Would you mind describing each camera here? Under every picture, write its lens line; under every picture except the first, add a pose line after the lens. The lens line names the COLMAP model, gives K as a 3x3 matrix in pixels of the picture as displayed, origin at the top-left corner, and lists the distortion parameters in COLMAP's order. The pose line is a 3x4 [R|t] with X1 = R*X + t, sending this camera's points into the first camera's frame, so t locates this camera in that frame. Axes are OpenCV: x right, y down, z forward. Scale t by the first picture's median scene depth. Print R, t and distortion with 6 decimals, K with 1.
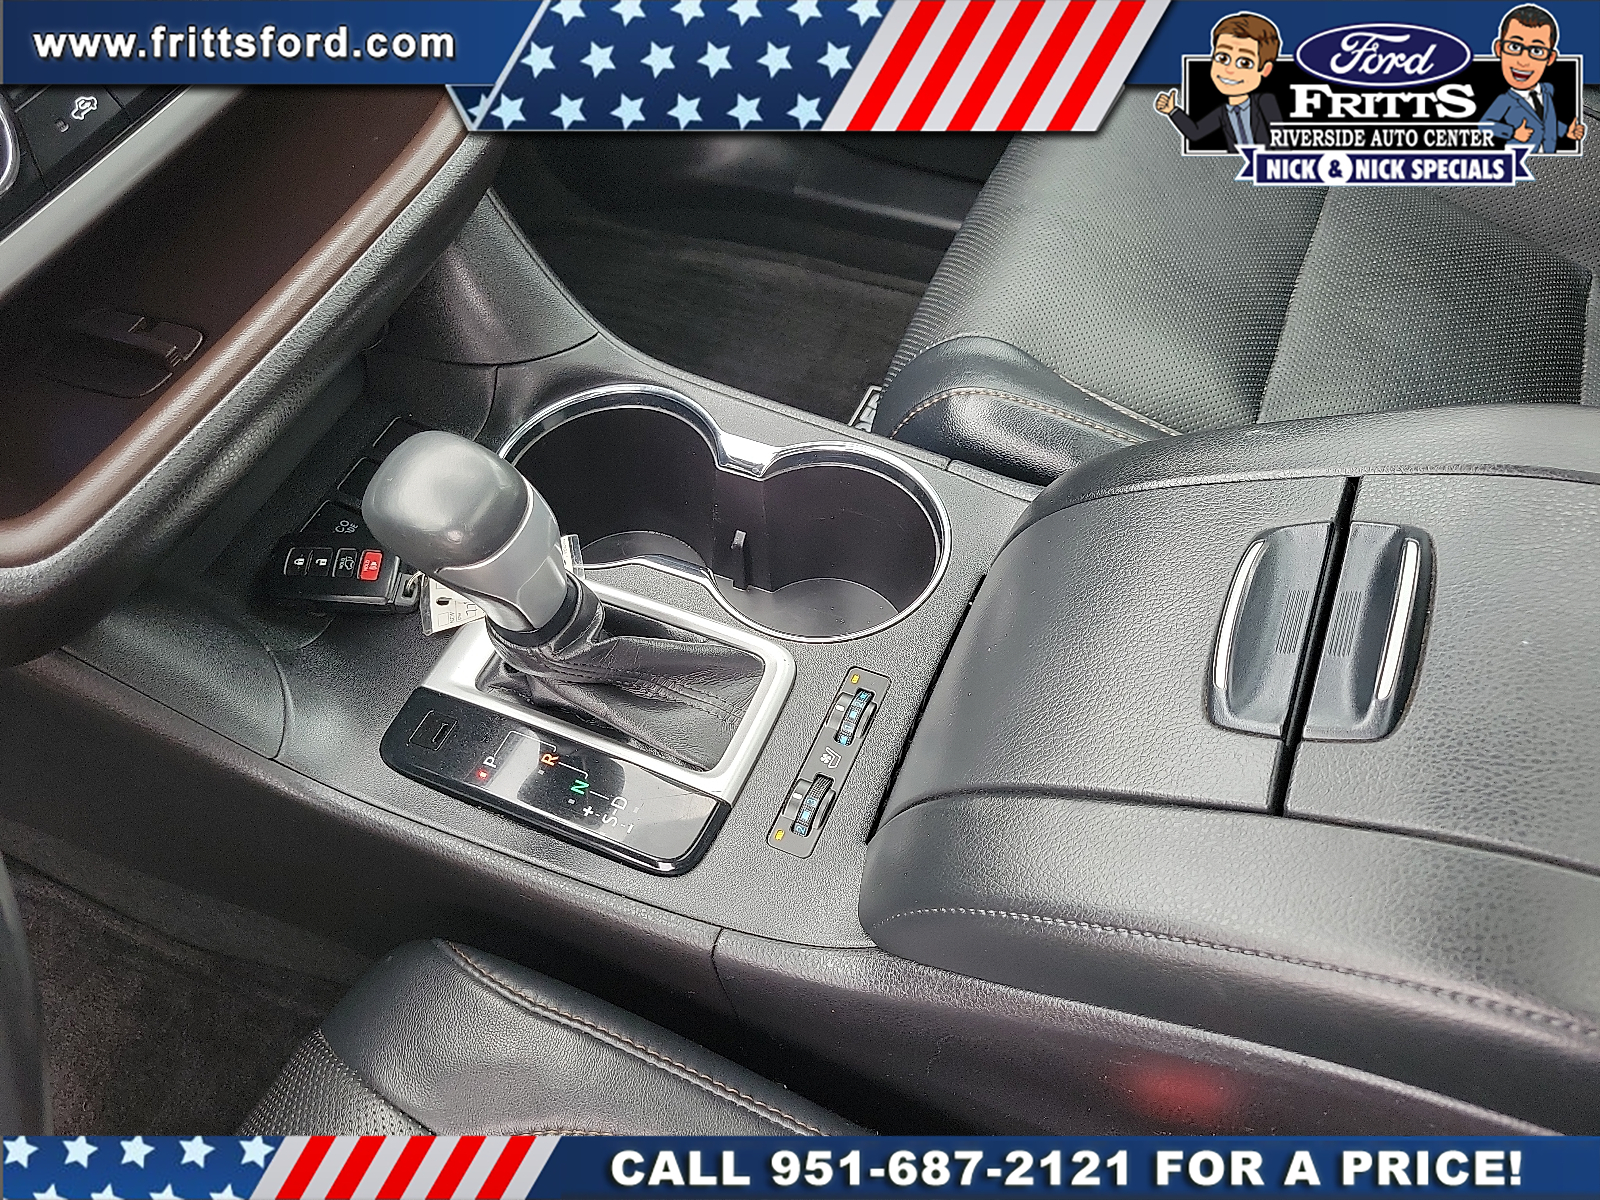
lens RADIAL K [[1209.5, 0, 797.0], [0, 1209.5, 619.0], [0, 0, 1]] dist [0.006529, -0.036066]
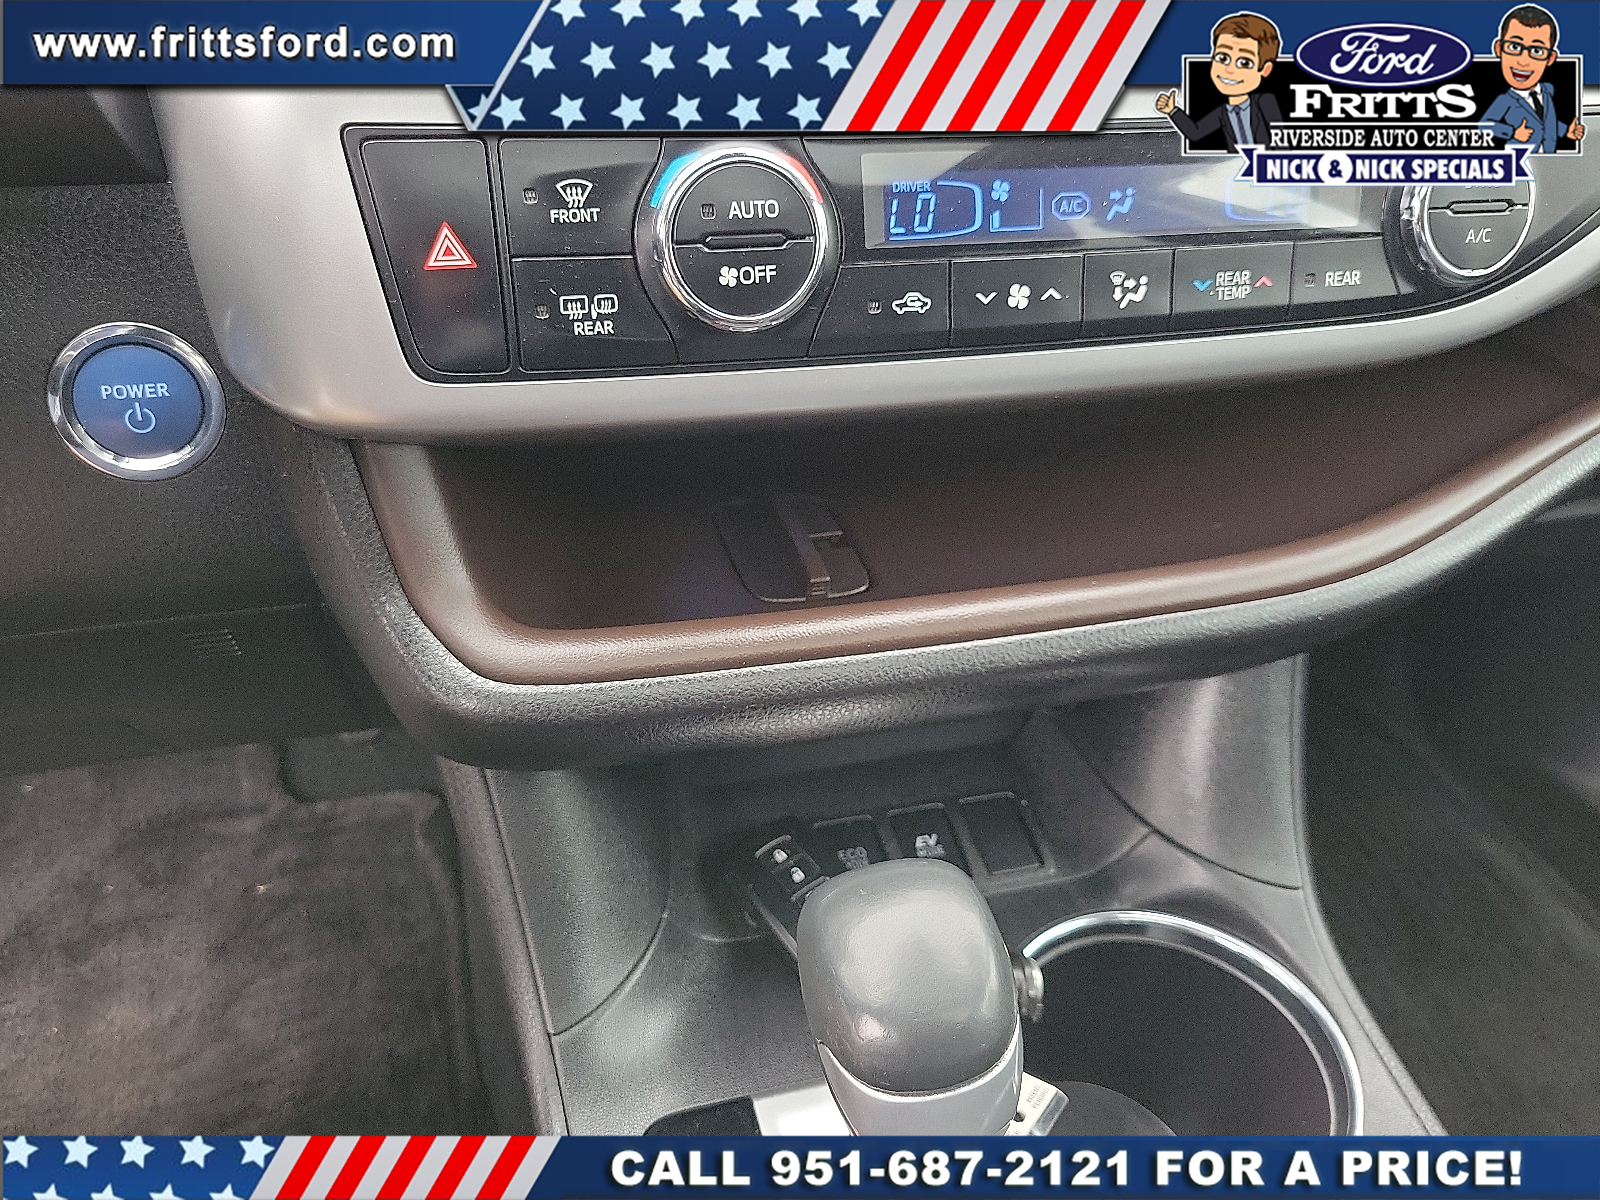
lens RADIAL K [[1209.5, 0, 797.0], [0, 1209.5, 619.0], [0, 0, 1]] dist [0.006529, -0.036066]
pose [[0.615383, 0.565518, -0.549083, -0.055738], [-0.692326, 0.720805, -0.033542, -0.142986], [0.376813, 0.400786, 0.835094, 0.280071]]
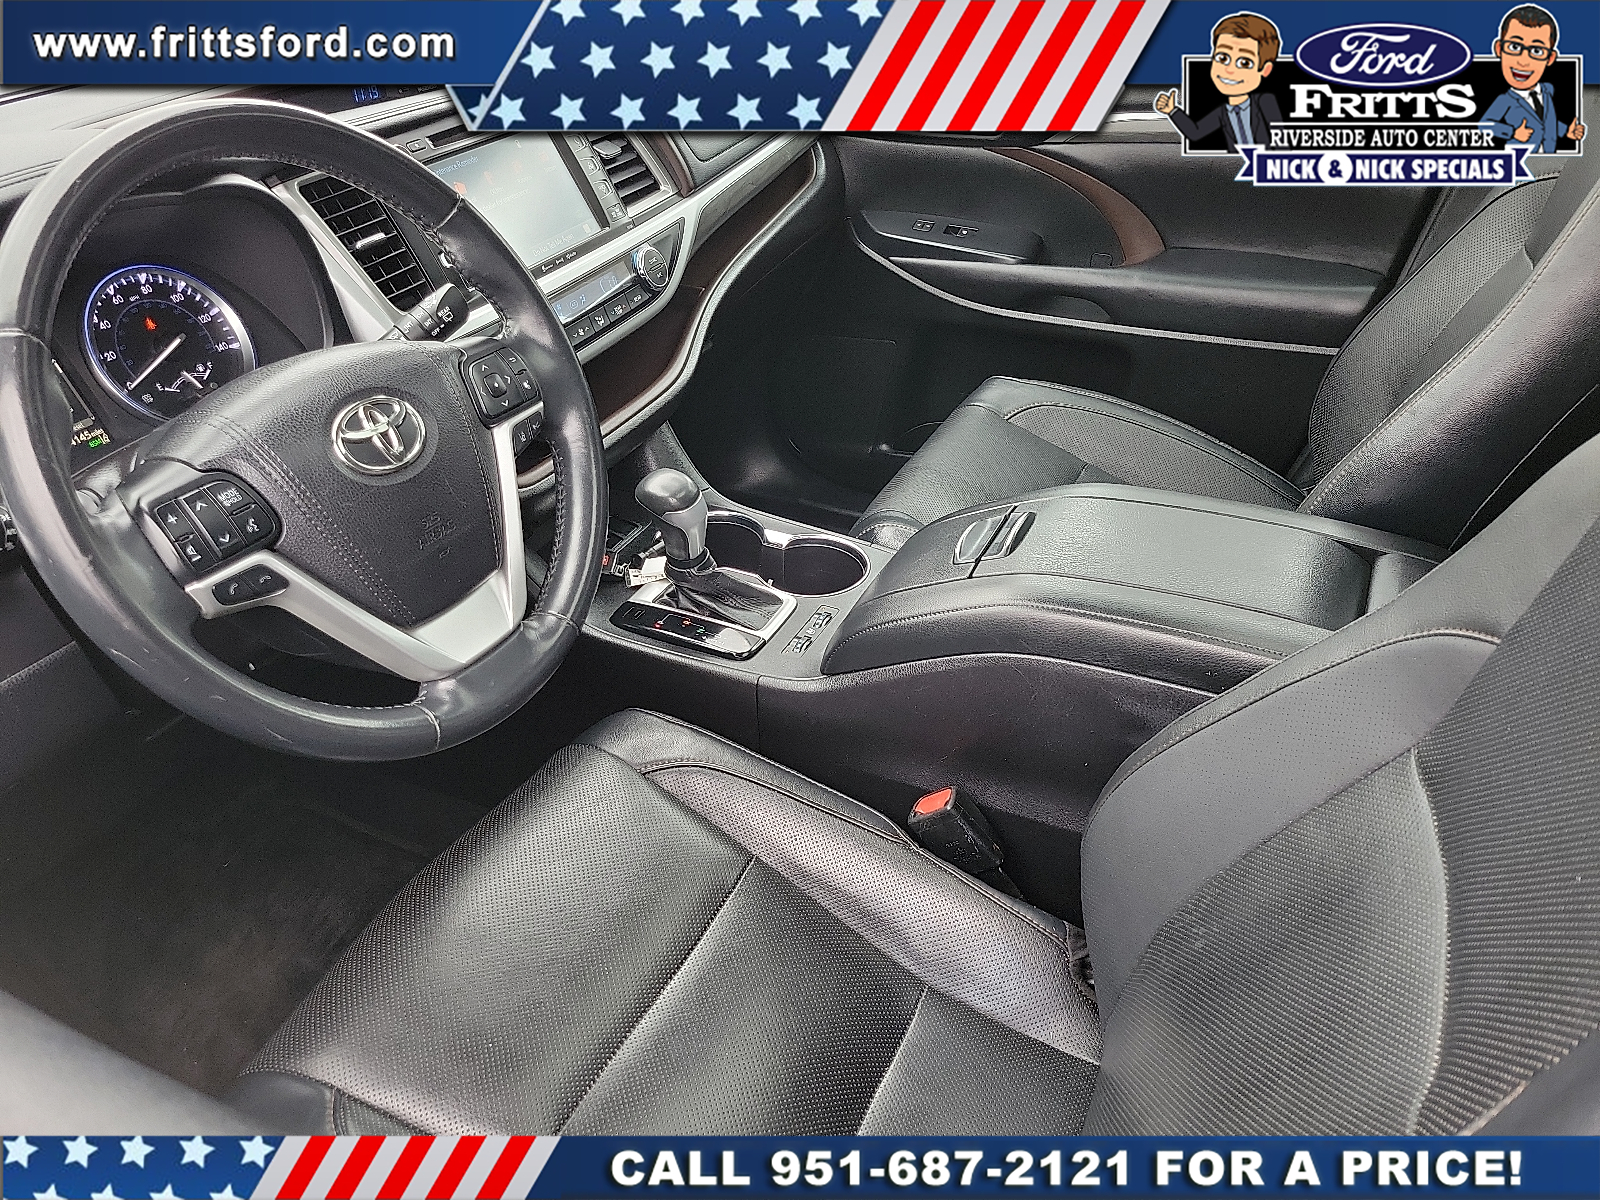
lens RADIAL K [[1209.5, 0, 797.0], [0, 1209.5, 619.0], [0, 0, 1]] dist [0.006529, -0.036066]
pose [[0.997813, 0.065709, 0.007151, -0.015750], [-0.059169, 0.936196, -0.346462, 0.849007], [-0.029461, 0.345281, 0.938037, -1.090701]]
